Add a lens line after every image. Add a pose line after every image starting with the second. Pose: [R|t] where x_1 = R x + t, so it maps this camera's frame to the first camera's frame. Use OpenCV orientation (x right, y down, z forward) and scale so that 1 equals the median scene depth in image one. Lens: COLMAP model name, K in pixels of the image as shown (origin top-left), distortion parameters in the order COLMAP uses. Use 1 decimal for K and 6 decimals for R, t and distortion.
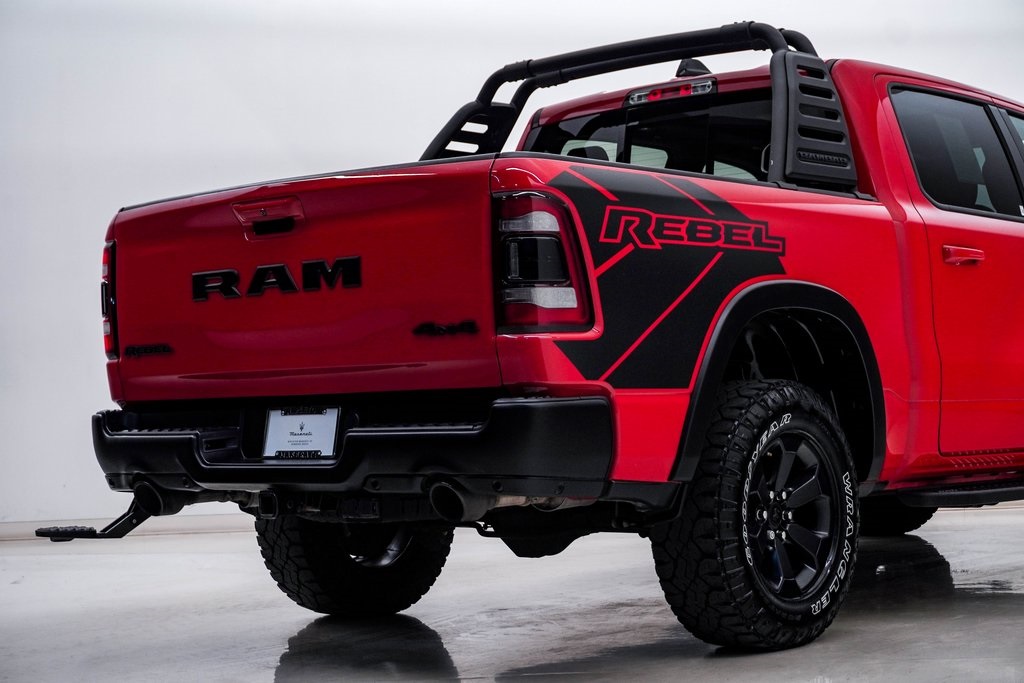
lens RADIAL K [[1911.7, 0, 523.0], [0, 1911.7, 343.9], [0, 0, 1]] dist [0.042596, 0.000000]
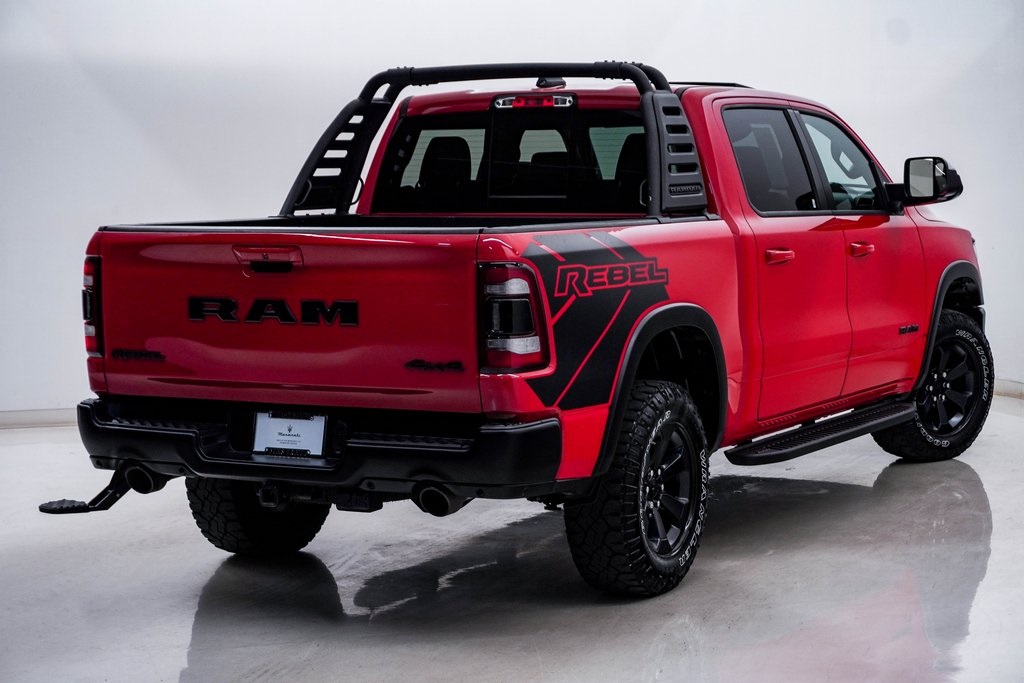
lens RADIAL K [[2173.7, 0, 511.4], [0, 2173.7, 345.1], [0, 0, 1]] dist [0.024931, 0.000000]
pose [[0.978002, -0.001469, 0.208592, -0.251391], [-0.023046, 0.993093, 0.115048, -0.162626], [-0.207320, -0.117324, 0.971212, -0.348376]]
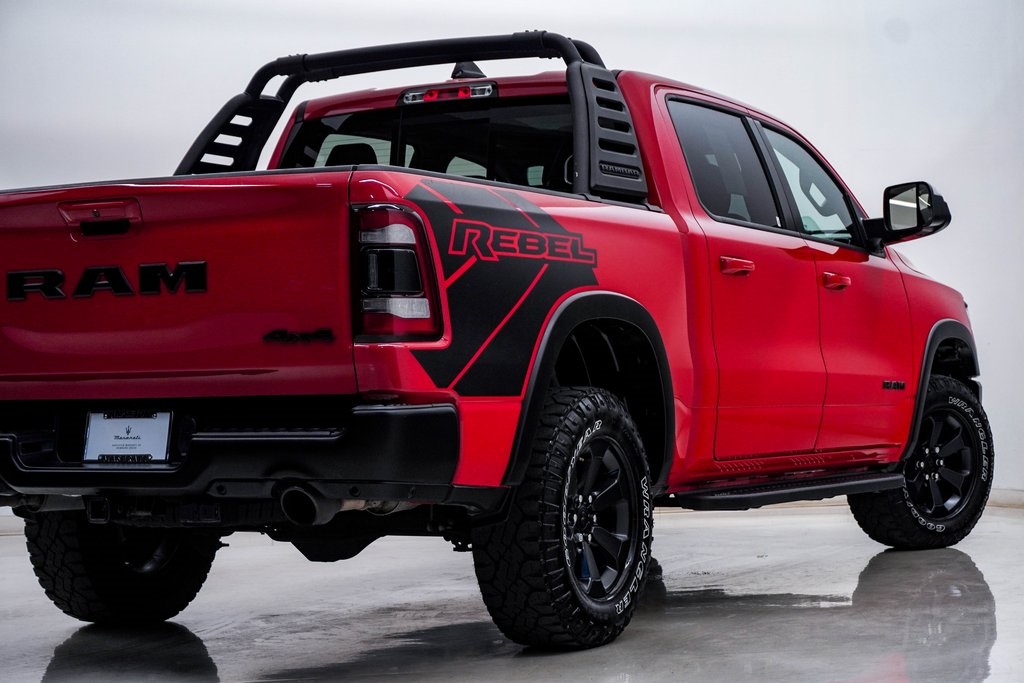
lens RADIAL K [[2173.7, 0, 517.5], [0, 2173.7, 346.9], [0, 0, 1]] dist [0.024931, 0.000000]
pose [[0.977261, 0.014092, 0.211572, -0.148609], [-0.016174, 0.999836, 0.008111, -0.011627], [-0.211423, -0.011348, 0.977329, -0.134428]]
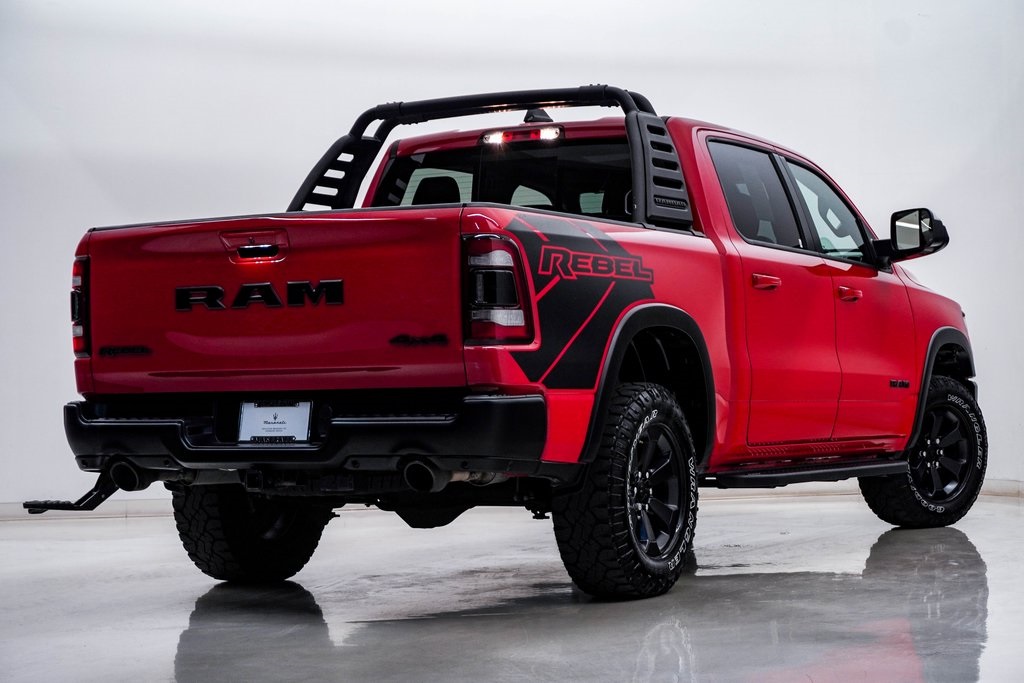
lens RADIAL K [[2173.7, 0, 516.1], [0, 2173.7, 347.0], [0, 0, 1]] dist [0.024931, 0.000000]
pose [[0.978242, 0.016149, 0.206836, -0.238418], [-0.017643, 0.999830, 0.005380, -0.010549], [-0.206714, -0.008913, 0.978361, -0.364376]]
